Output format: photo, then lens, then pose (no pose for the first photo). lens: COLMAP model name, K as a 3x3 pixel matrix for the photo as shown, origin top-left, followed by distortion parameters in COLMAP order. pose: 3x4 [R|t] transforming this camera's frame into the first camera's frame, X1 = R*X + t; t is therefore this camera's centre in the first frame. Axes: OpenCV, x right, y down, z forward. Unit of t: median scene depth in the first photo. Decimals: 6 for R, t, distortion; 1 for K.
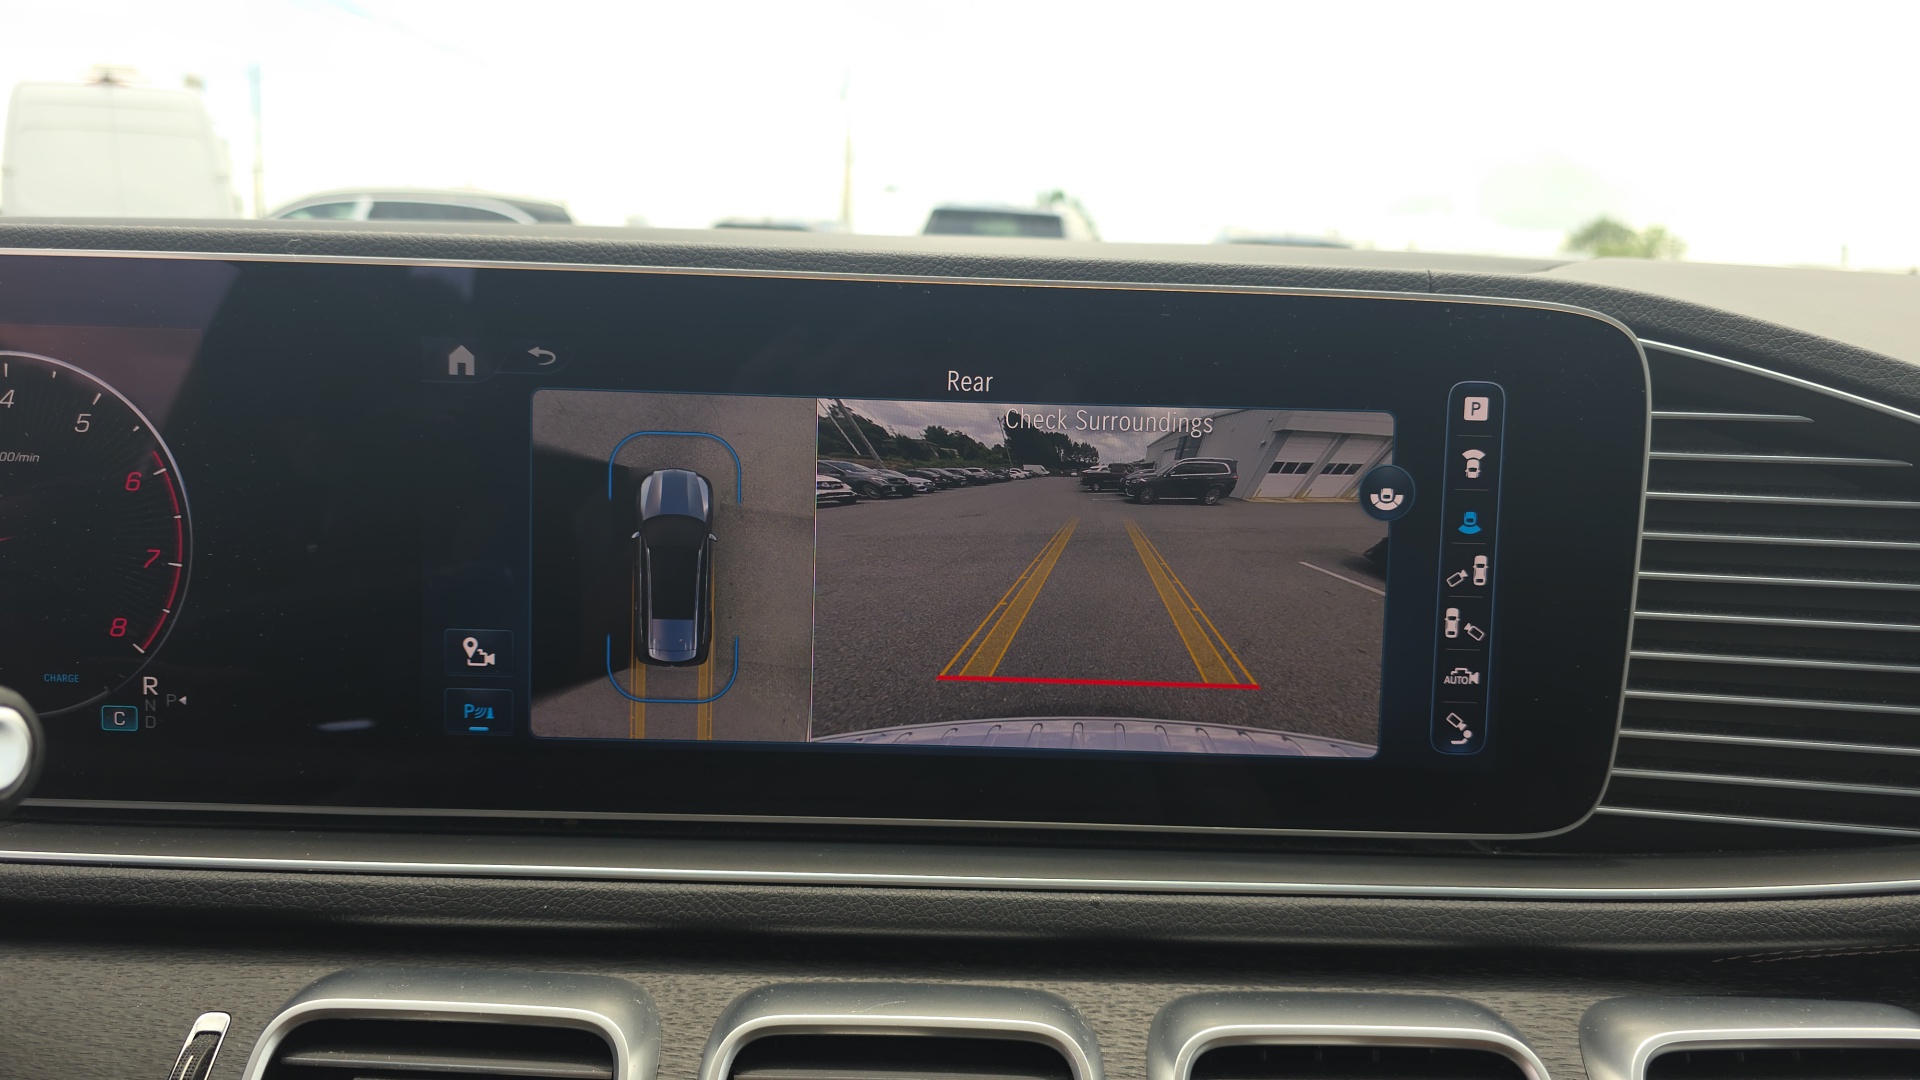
lens RADIAL K [[1318.2, 0, 944.0], [0, 1318.2, 528.1], [0, 0, 1]] dist [0.053526, -0.060485]
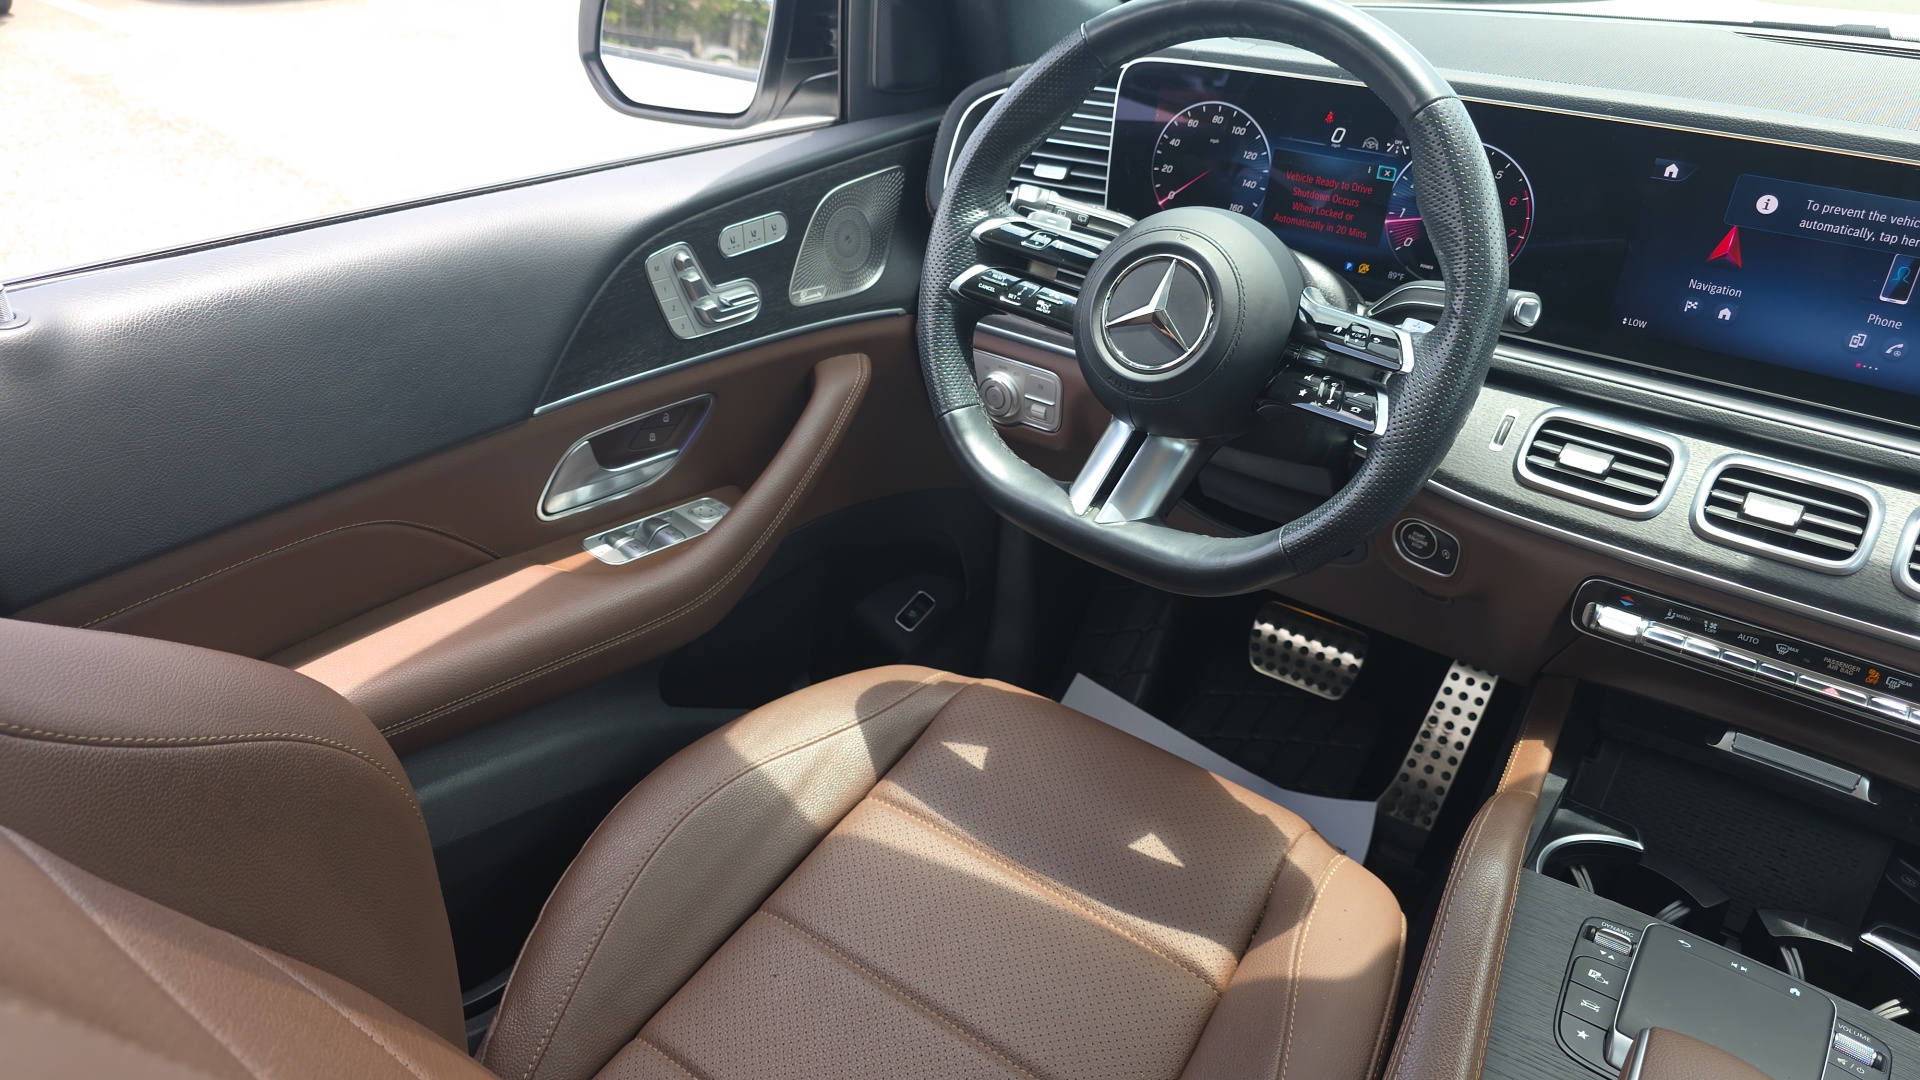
lens RADIAL K [[1318.2, 0, 939.9], [0, 1318.2, 529.9], [0, 0, 1]] dist [0.053526, -0.060485]
pose [[0.802521, 0.285889, -0.523667, 0.013361], [-0.104091, 0.931347, 0.348938, -0.220830], [0.587473, -0.225521, 0.777184, -1.722384]]
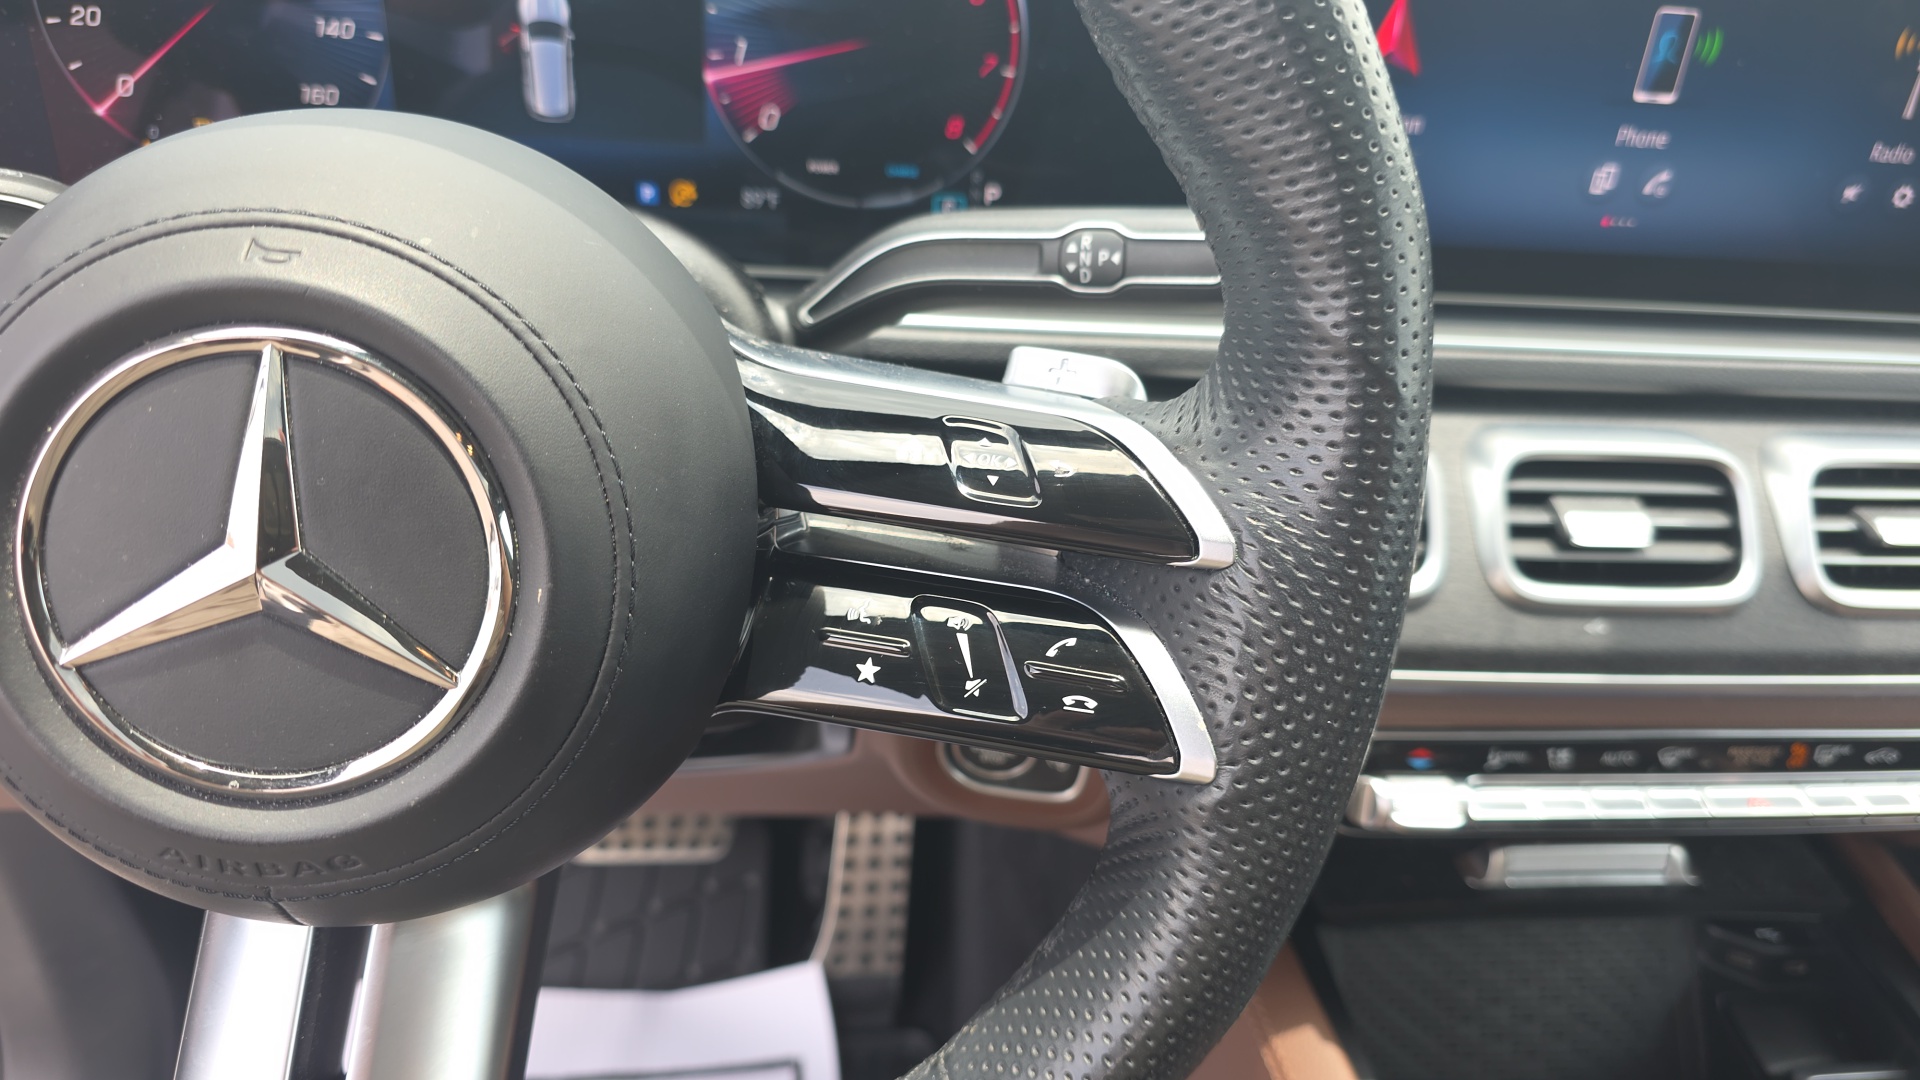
lens RADIAL K [[1318.2, 0, 971.2], [0, 1318.2, 539.1], [0, 0, 1]] dist [0.053526, -0.060485]
pose [[0.994532, -0.004039, 0.104353, -0.736162], [-0.038307, 0.915488, 0.400517, -0.063259], [-0.097152, -0.402325, 0.910328, -0.205488]]
